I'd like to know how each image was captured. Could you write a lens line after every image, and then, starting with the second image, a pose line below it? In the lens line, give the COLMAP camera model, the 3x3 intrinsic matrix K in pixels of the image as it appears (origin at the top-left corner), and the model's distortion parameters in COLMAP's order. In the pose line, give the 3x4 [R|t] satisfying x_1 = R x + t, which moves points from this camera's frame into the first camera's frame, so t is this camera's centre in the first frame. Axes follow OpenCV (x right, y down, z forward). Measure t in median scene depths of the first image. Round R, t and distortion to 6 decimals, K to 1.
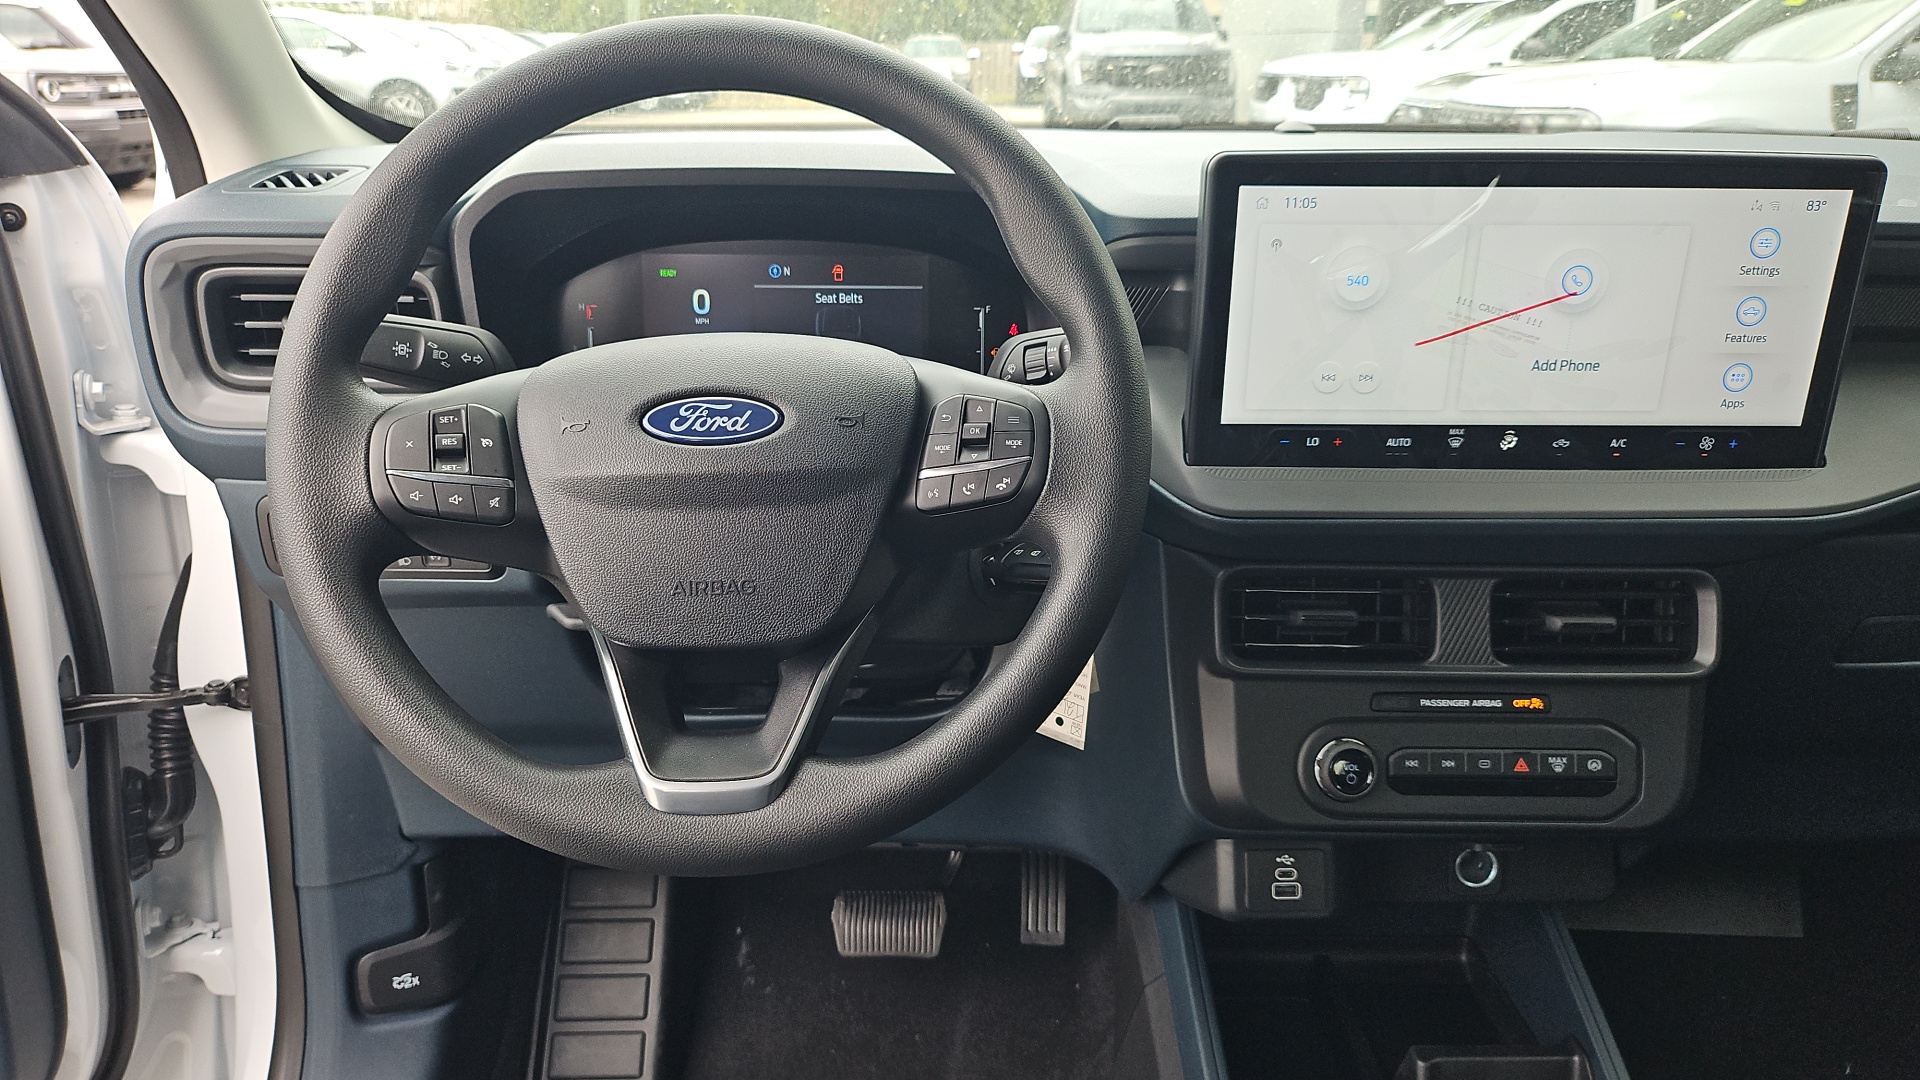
lens RADIAL K [[1342.4, 0, 968.2], [0, 1342.4, 544.6], [0, 0, 1]] dist [0.044031, -0.077838]
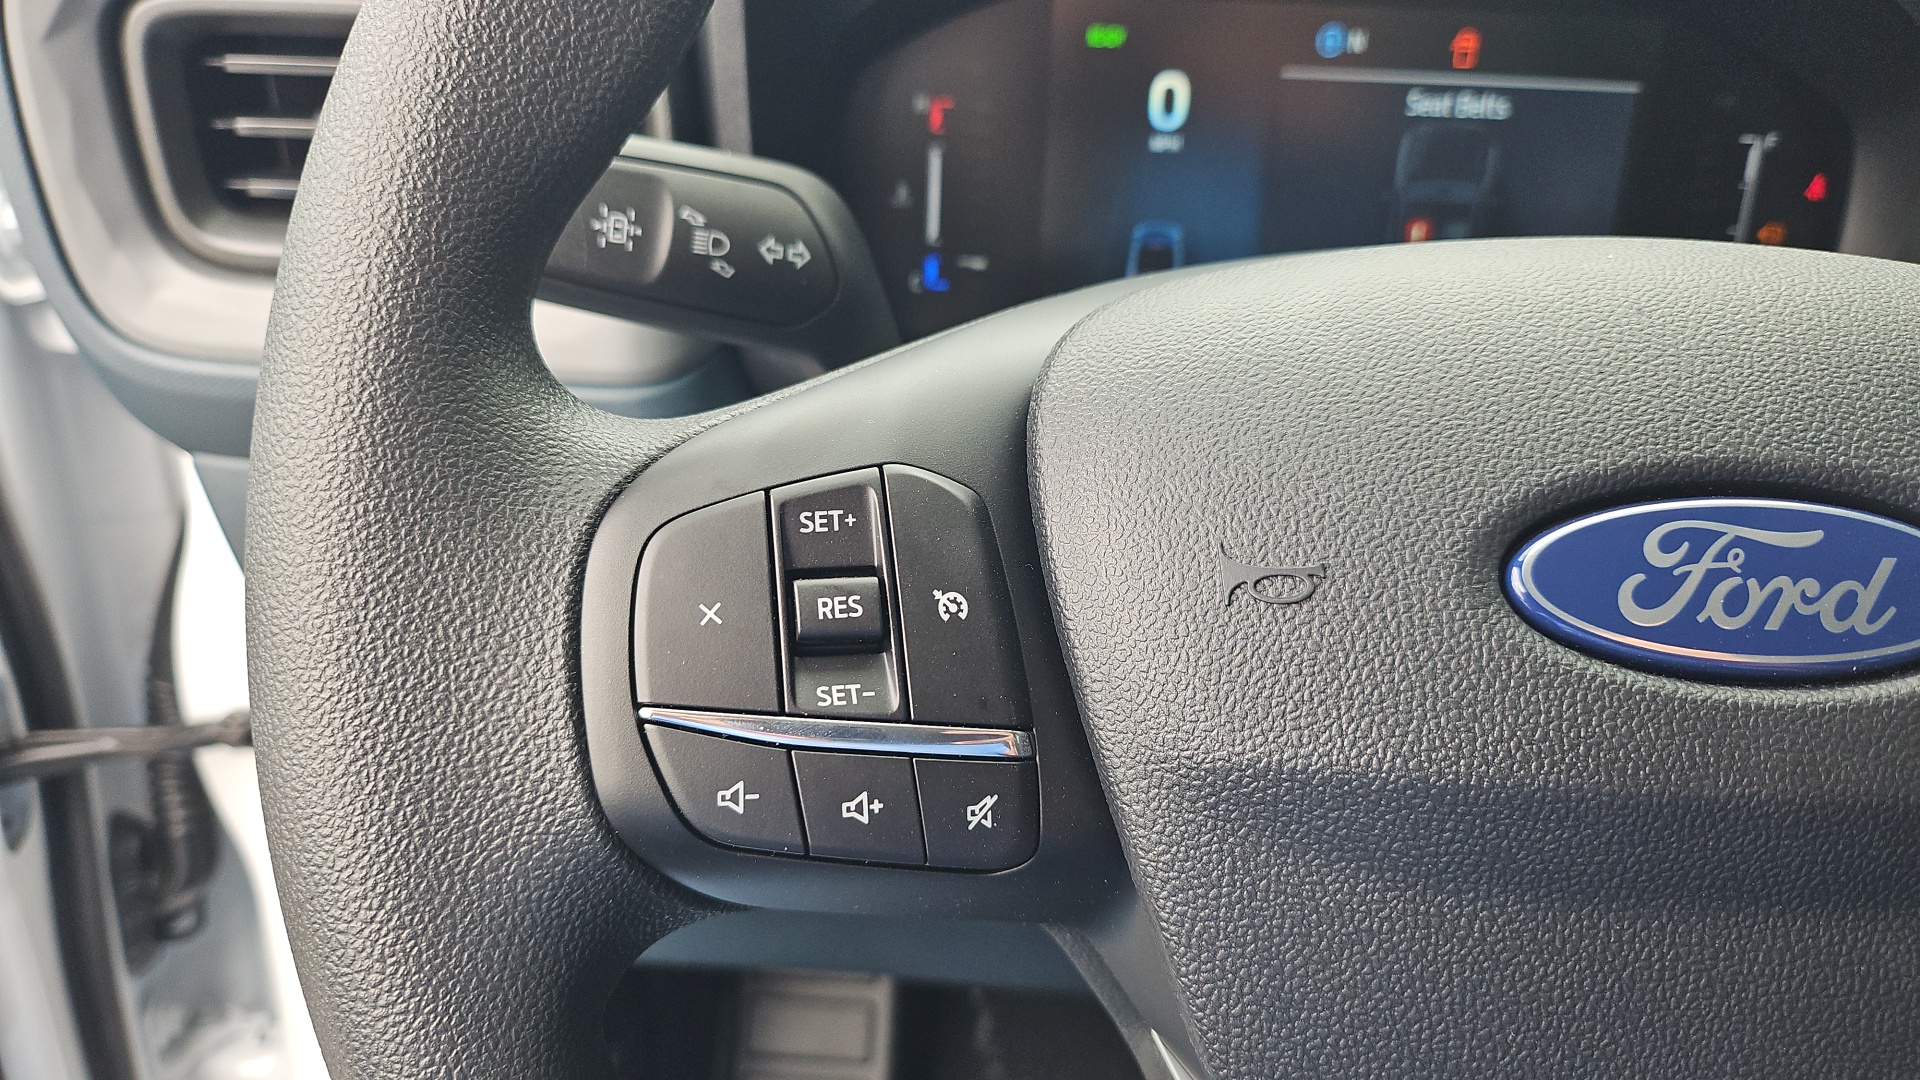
lens RADIAL K [[1342.4, 0, 968.2], [0, 1342.4, 544.6], [0, 0, 1]] dist [0.044031, -0.077838]
pose [[0.997627, 0.052742, -0.044267, -0.275613], [-0.045263, 0.986779, 0.155621, -0.110432], [0.051889, -0.153248, 0.986824, 0.569272]]
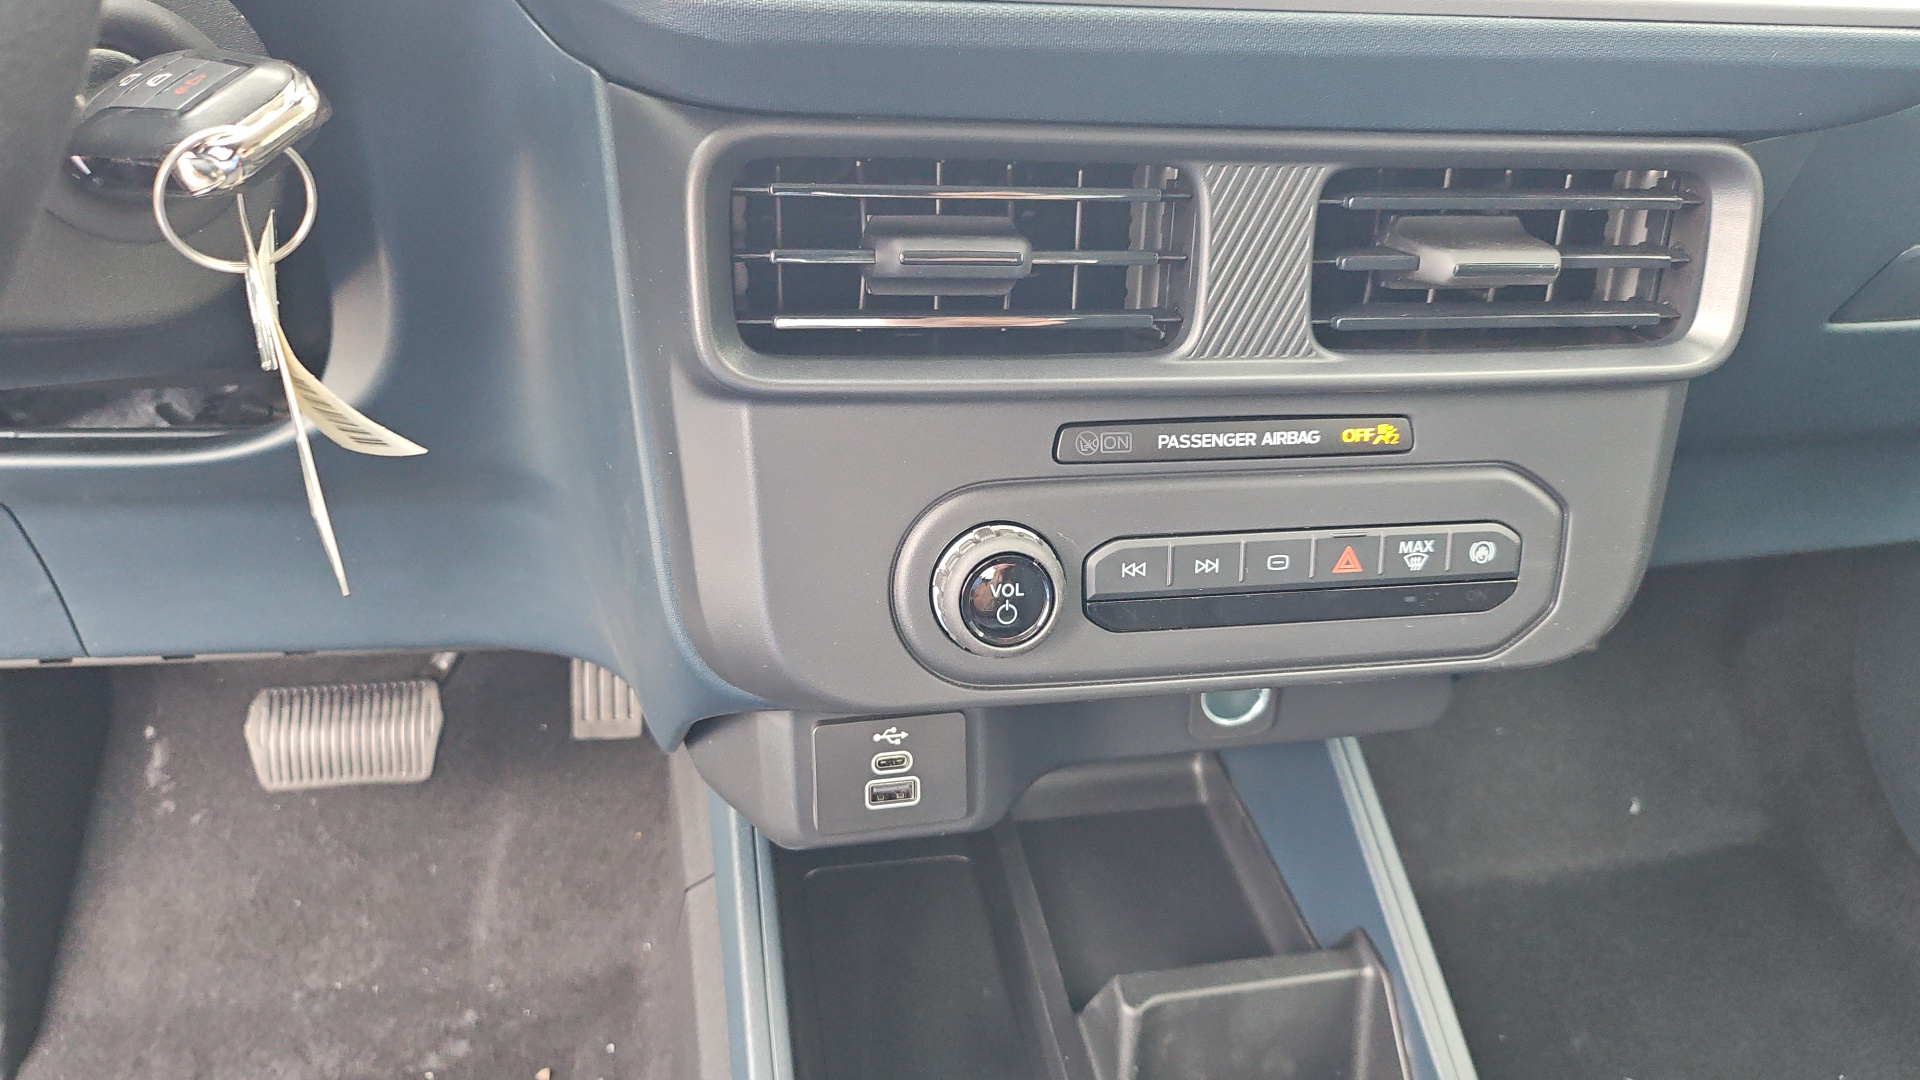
lens RADIAL K [[1342.4, 0, 968.2], [0, 1342.4, 544.6], [0, 0, 1]] dist [0.044031, -0.077838]
pose [[0.982022, -0.045264, 0.183259, 0.185289], [-0.006928, 0.961528, 0.274618, 0.024535], [-0.188639, -0.270950, 0.943929, 0.566266]]
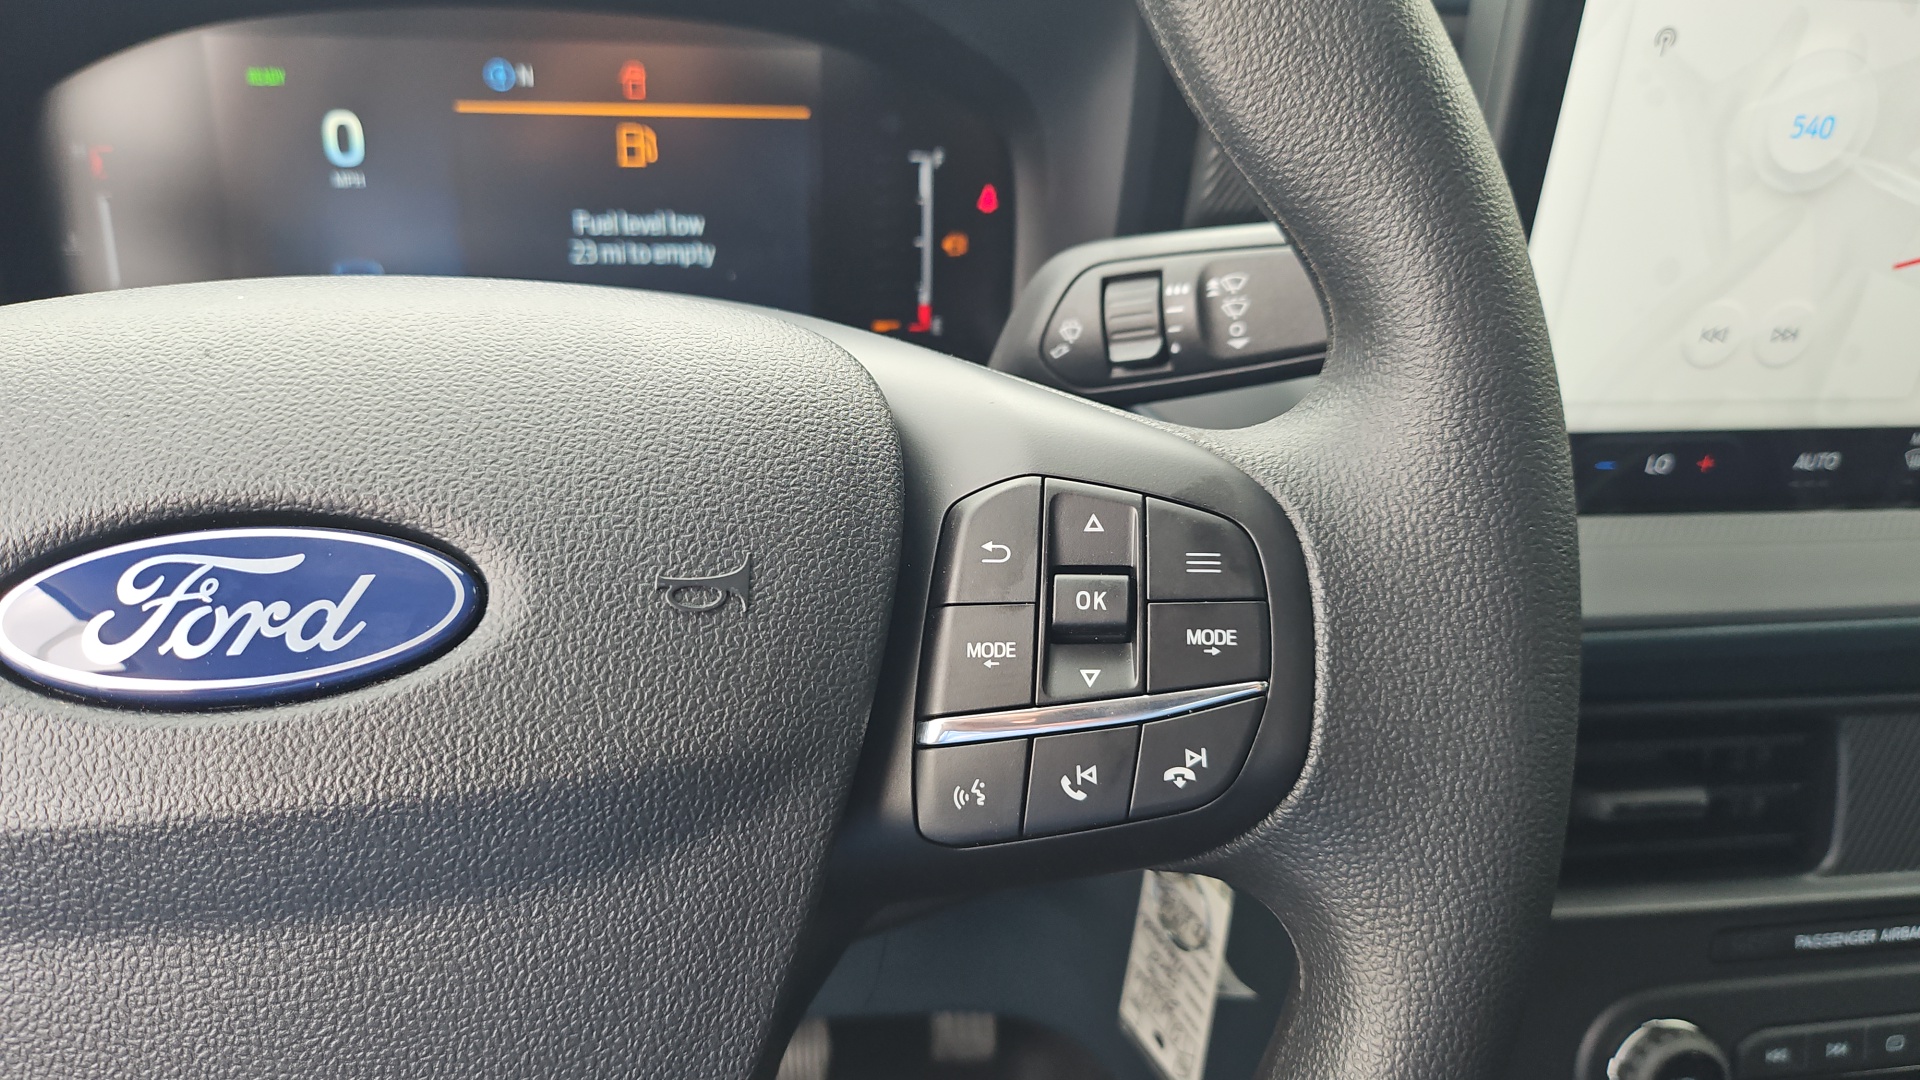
lens RADIAL K [[1333.8, 0, 957.3], [0, 1333.8, 526.6], [0, 0, 1]] dist [0.027940, -0.069891]
pose [[0.990468, -0.029732, 0.134498, -0.057592], [0.011903, 0.991249, 0.131467, -0.118568], [-0.137230, -0.128613, 0.982154, 0.553595]]
